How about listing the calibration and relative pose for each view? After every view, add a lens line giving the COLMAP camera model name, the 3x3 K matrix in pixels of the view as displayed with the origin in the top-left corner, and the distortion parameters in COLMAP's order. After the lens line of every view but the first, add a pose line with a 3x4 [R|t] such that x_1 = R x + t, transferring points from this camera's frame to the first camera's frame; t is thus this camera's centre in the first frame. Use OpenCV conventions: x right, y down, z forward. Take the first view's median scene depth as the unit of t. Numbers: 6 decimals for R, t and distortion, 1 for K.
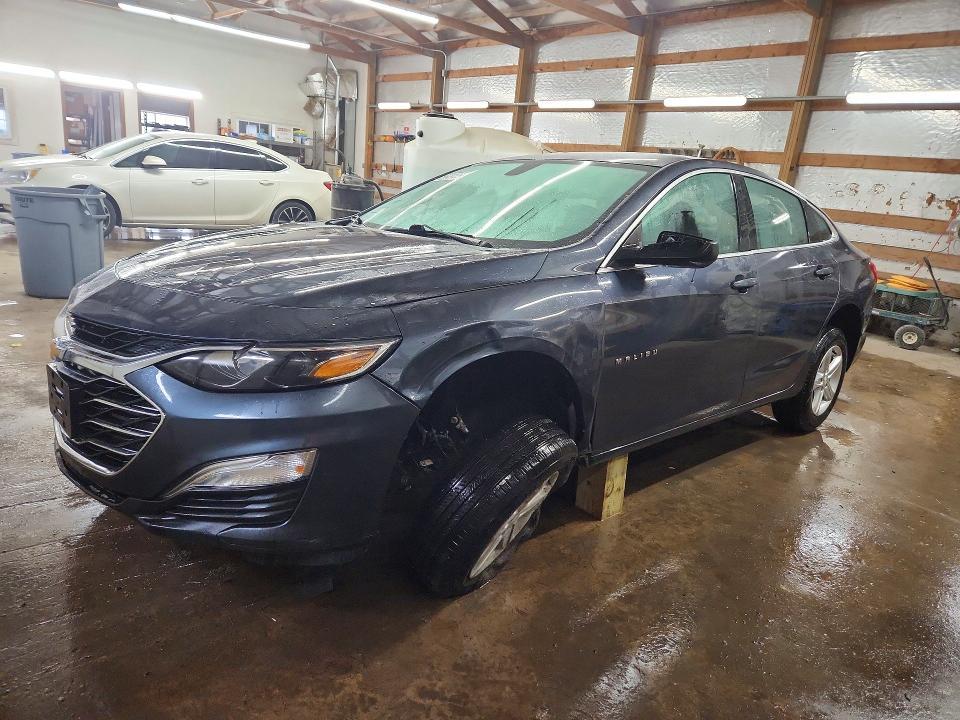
lens RADIAL K [[630.0, 0, 480.0], [0, 630.0, 360.0], [0, 0, 1]] dist [0.001605, 0.000907]
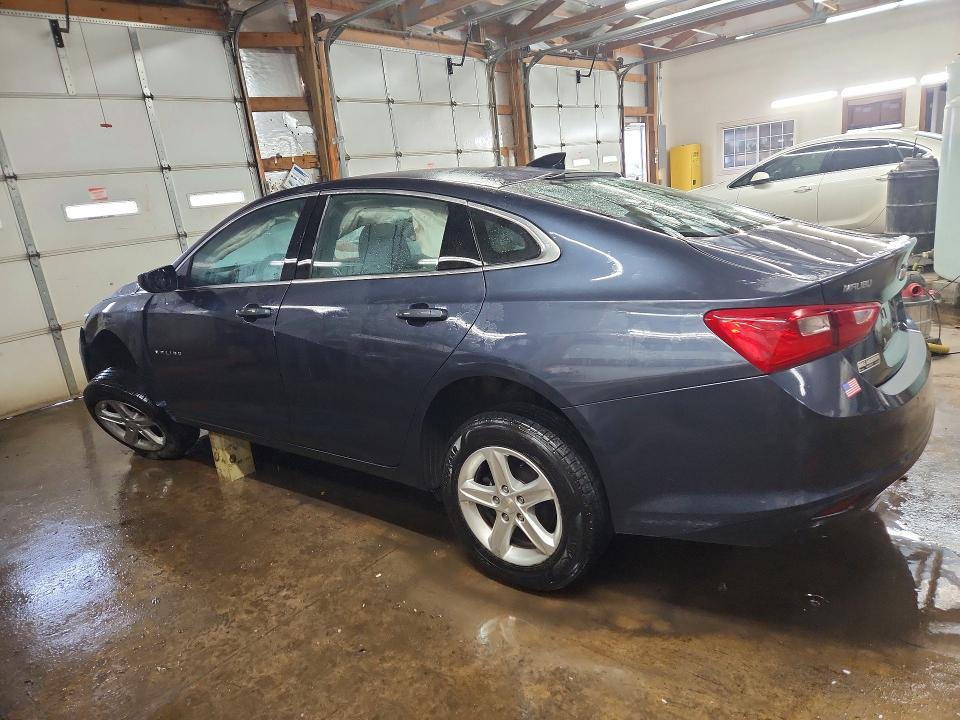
lens RADIAL K [[630.0, 0, 480.0], [0, 630.0, 360.0], [0, 0, 1]] dist [0.001605, 0.000907]
pose [[0.176929, 0.133361, -0.975147, 0.471026], [-0.135548, 0.984638, 0.110066, -0.066123], [0.974845, 0.112705, 0.192288, 0.373458]]
